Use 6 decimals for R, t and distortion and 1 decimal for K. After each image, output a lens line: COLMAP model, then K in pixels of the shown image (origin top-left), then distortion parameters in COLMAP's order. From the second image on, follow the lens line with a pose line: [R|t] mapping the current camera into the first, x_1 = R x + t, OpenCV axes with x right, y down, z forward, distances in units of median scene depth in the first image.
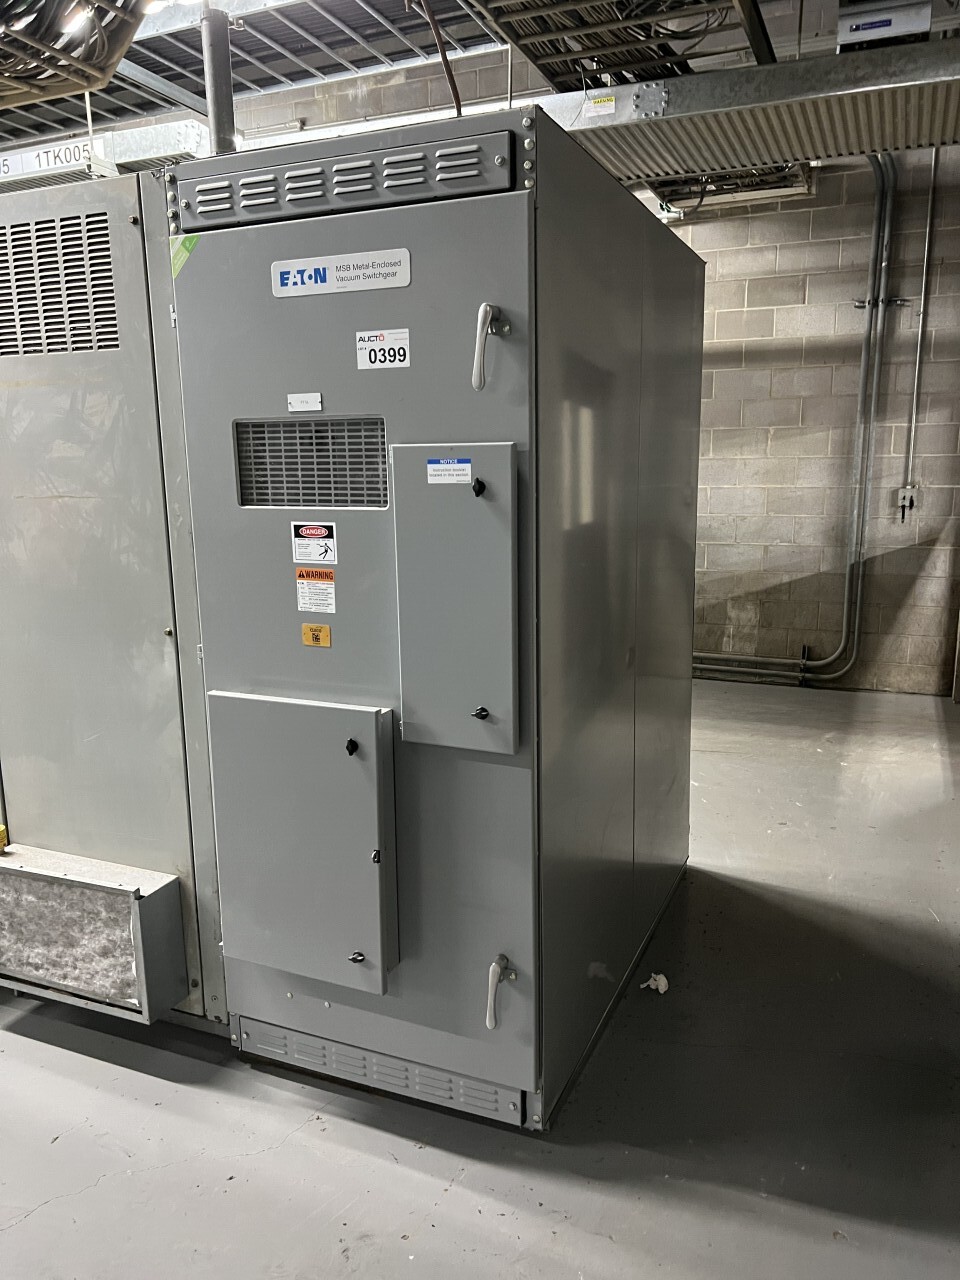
lens RADIAL K [[952.0, 0, 480.0], [0, 952.0, 640.0], [0, 0, 1]] dist [0.119121, -0.002075]
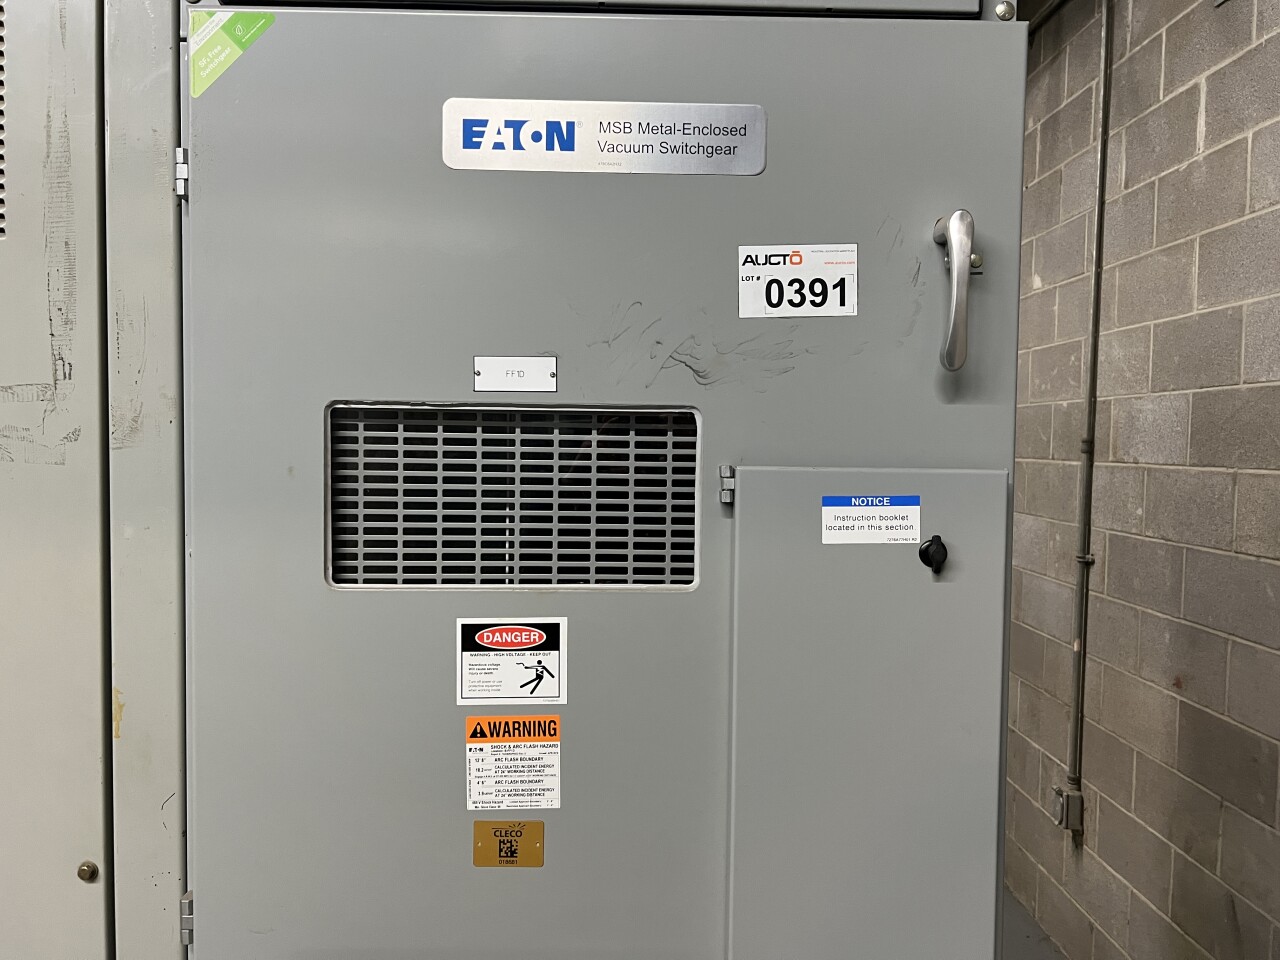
lens RADIAL K [[952.0, 0, 640.0], [0, 952.0, 480.0], [0, 0, 1]] dist [0.119121, -0.002075]
pose [[0.890919, -0.000751, 0.454162, -0.350788], [0.068381, 0.988820, -0.132507, -0.129384], [-0.448985, 0.149109, 0.881010, 0.561610]]
